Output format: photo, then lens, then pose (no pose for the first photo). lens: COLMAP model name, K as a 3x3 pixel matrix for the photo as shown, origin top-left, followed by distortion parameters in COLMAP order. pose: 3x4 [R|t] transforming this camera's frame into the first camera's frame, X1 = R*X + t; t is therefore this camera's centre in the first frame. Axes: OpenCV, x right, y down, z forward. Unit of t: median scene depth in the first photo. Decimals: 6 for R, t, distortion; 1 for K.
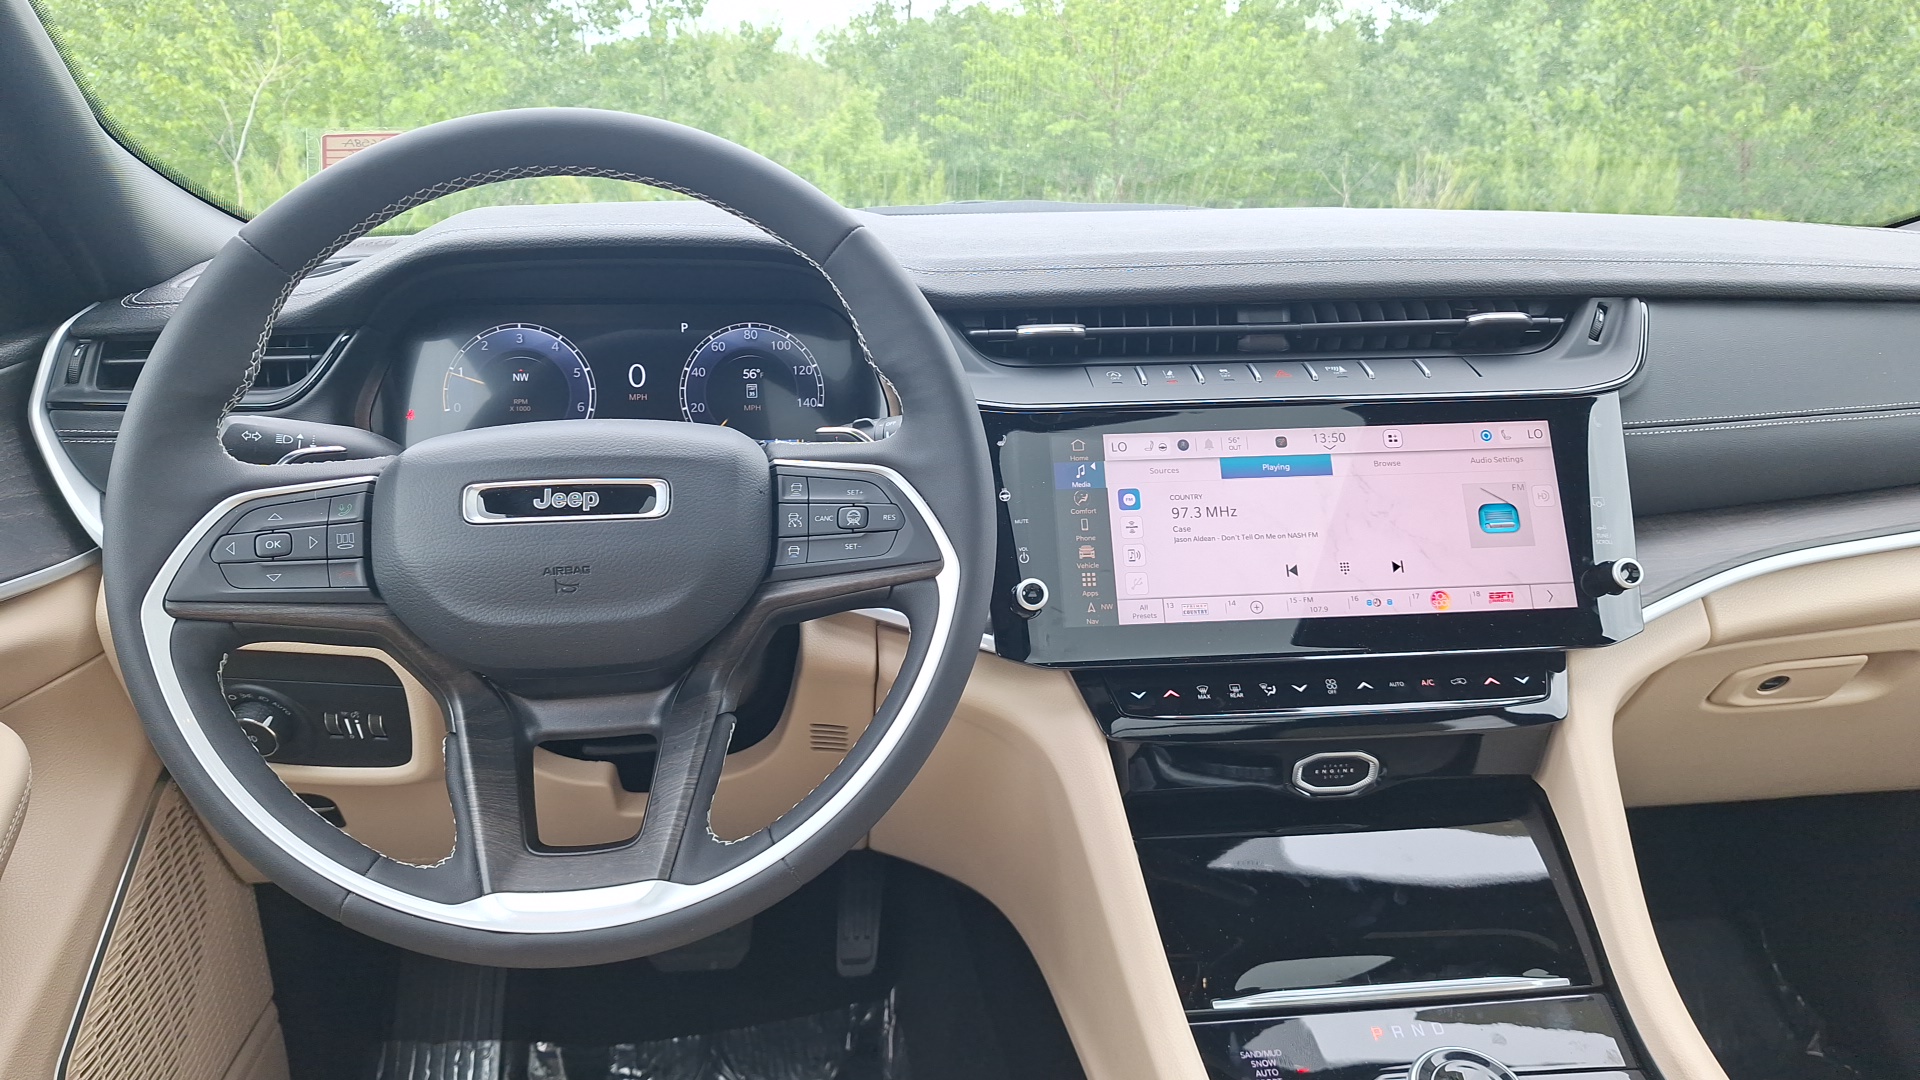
lens RADIAL K [[1333.3, 0, 972.2], [0, 1333.3, 541.6], [0, 0, 1]] dist [0.071788, -0.041708]
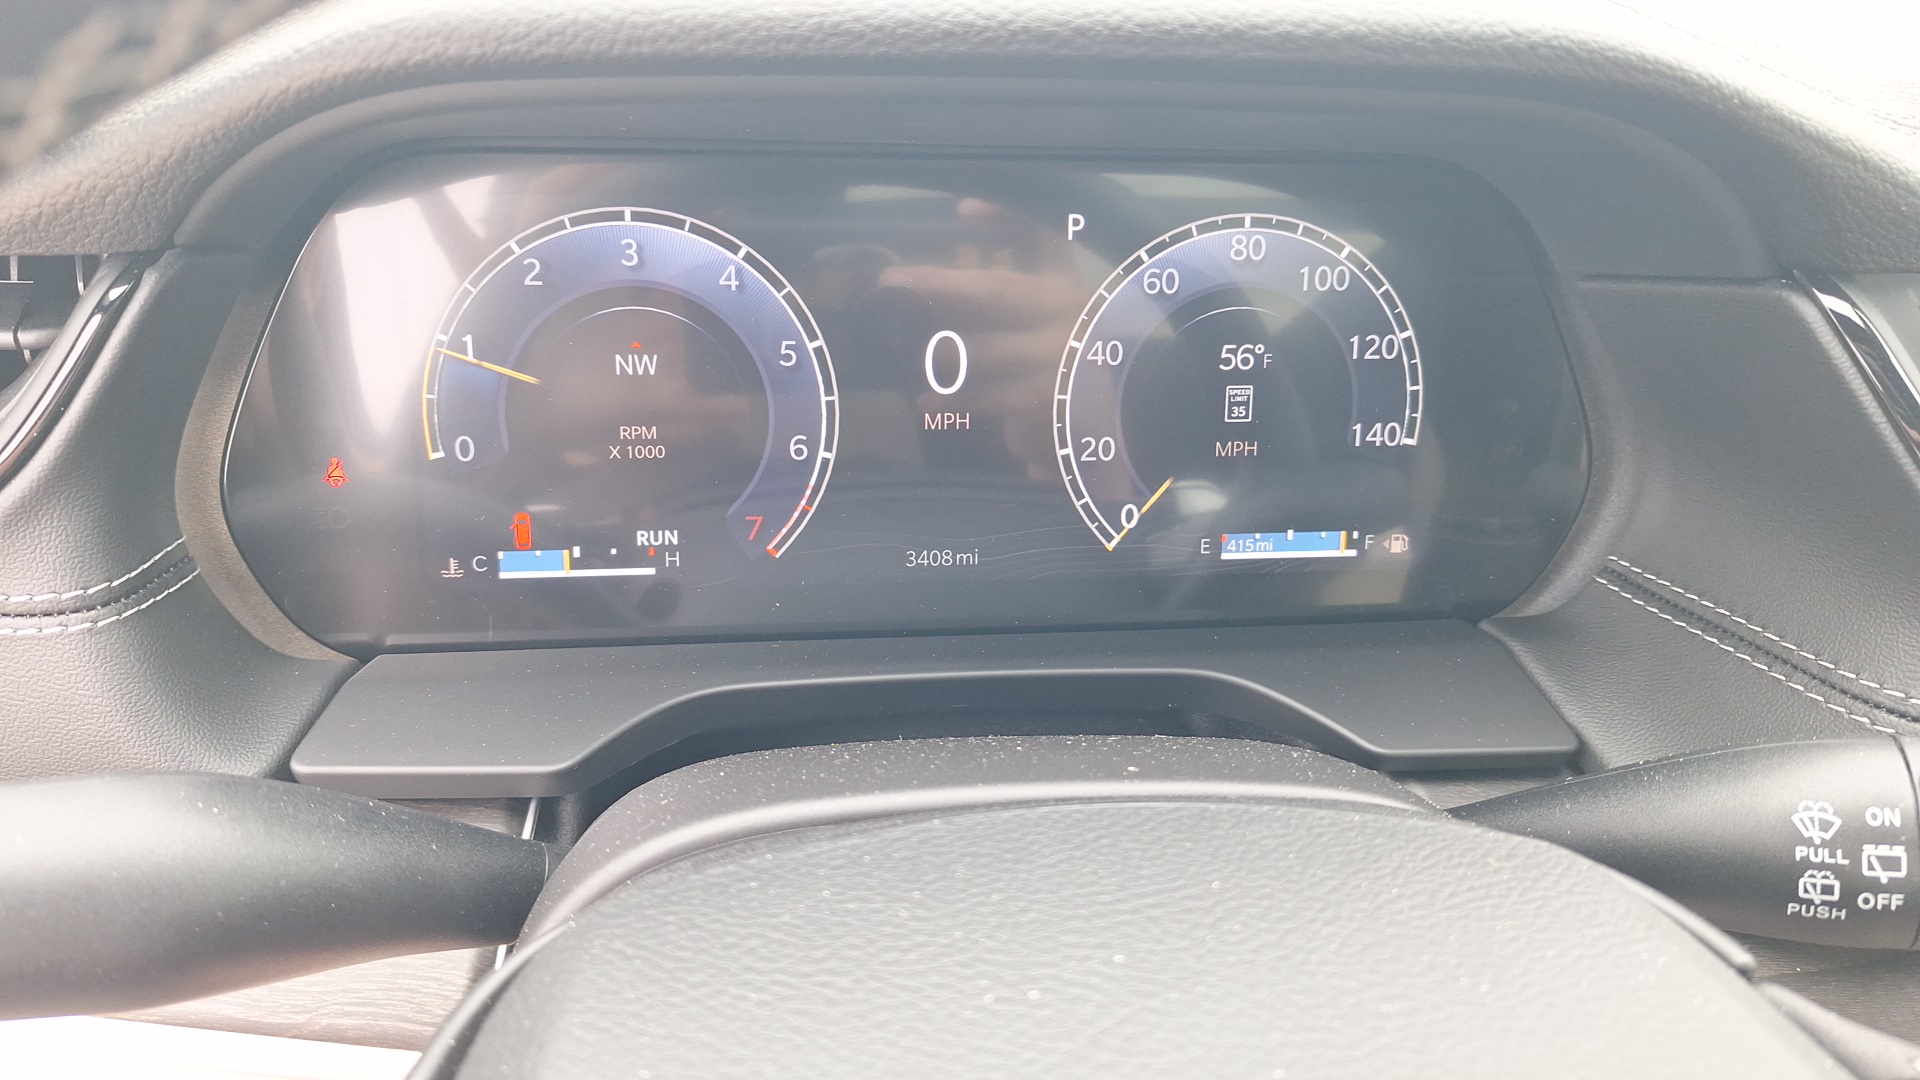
lens RADIAL K [[1333.3, 0, 943.8], [0, 1333.3, 544.2], [0, 0, 1]] dist [0.071788, -0.041708]
pose [[0.999266, 0.035307, 0.014840, -0.255155], [-0.038097, 0.956076, 0.290631, -0.183509], [-0.003927, -0.290983, 0.956720, 0.635584]]
